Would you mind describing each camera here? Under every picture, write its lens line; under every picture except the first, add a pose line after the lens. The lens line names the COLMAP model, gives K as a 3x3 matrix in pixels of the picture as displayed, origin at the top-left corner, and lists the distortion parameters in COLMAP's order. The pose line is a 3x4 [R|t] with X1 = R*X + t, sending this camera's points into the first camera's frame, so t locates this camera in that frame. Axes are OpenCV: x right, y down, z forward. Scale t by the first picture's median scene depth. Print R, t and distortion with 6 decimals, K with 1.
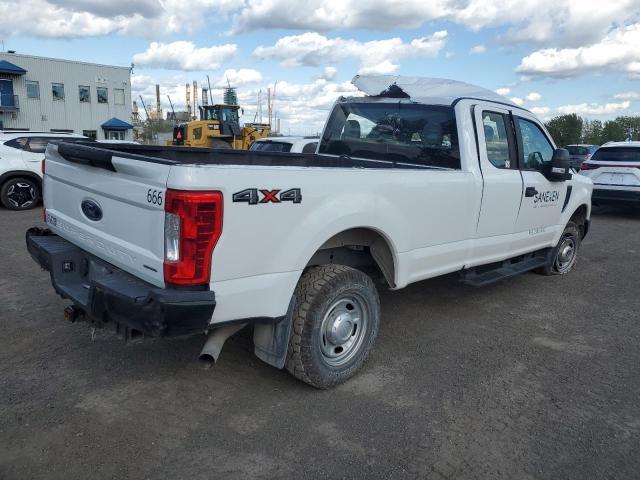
lens RADIAL K [[515.7, 0, 320.0], [0, 515.7, 240.0], [0, 0, 1]] dist [0.067292, -0.065026]
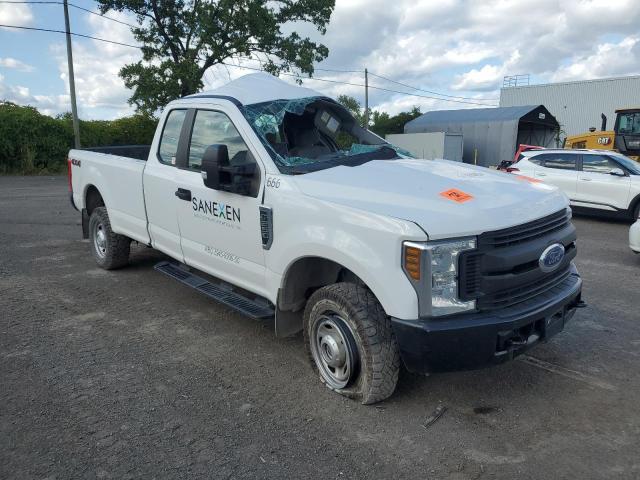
lens RADIAL K [[515.7, 0, 320.0], [0, 515.7, 240.0], [0, 0, 1]] dist [0.067292, -0.065026]
pose [[-0.096059, 0.163694, -0.981823, 1.250609], [-0.207369, 0.961450, 0.180586, -0.223231], [0.973535, 0.220946, -0.058411, 1.293219]]
